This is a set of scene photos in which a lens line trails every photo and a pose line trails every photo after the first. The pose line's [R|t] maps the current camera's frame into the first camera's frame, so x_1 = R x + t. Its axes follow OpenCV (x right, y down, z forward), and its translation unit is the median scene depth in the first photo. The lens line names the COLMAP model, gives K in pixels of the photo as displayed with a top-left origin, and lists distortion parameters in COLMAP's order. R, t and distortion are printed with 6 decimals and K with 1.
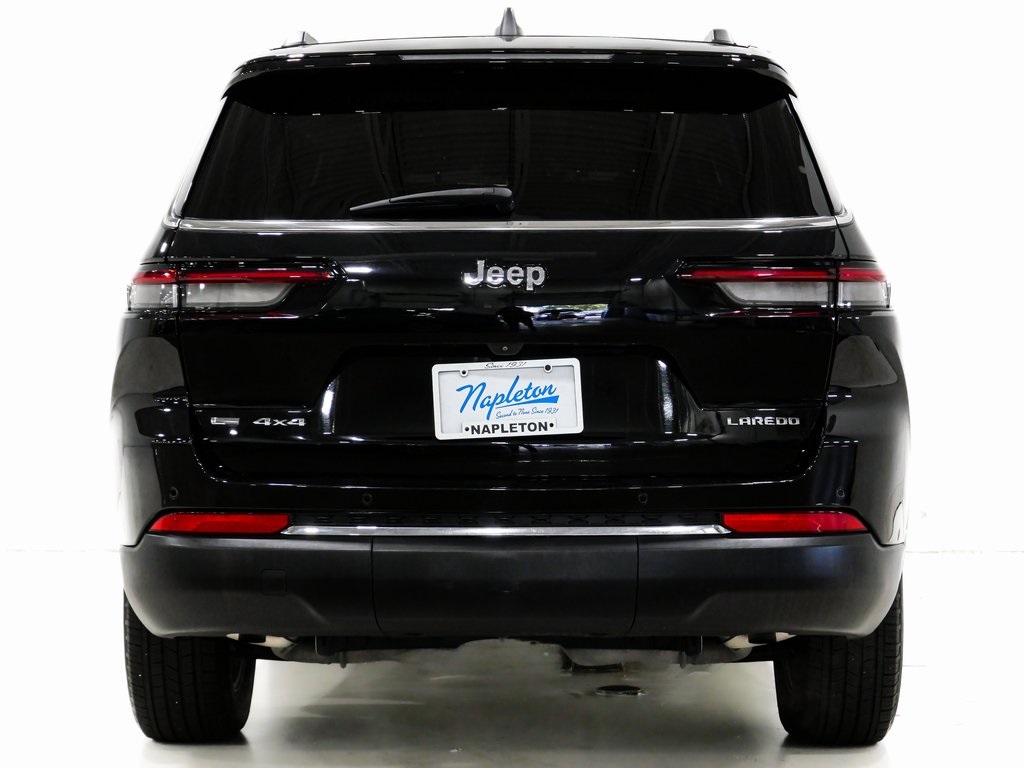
lens RADIAL K [[2184.1, 0, 508.7], [0, 2184.1, 392.8], [0, 0, 1]] dist [0.165849, 0.000000]
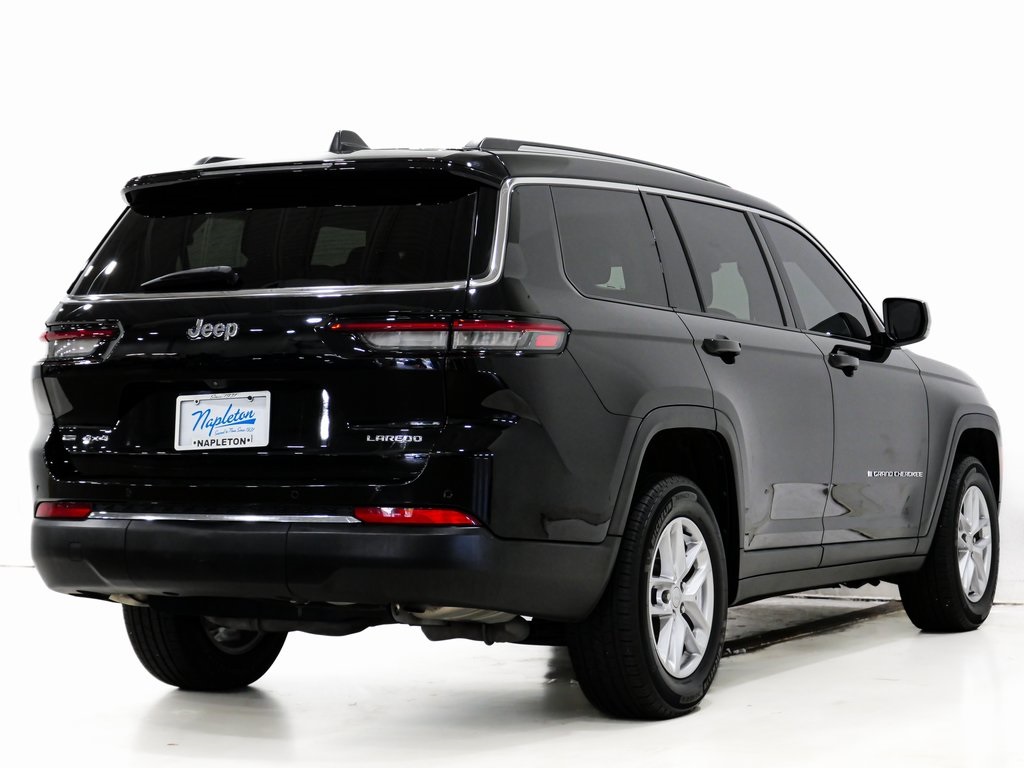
lens RADIAL K [[2184.1, 0, 517.4], [0, 2184.1, 382.4], [0, 0, 1]] dist [0.165849, 0.000000]
pose [[0.893767, -0.006764, -0.448481, 0.774015], [-0.001976, 0.999817, -0.019016, 0.004431], [0.448528, 0.017882, 0.893590, -0.135808]]
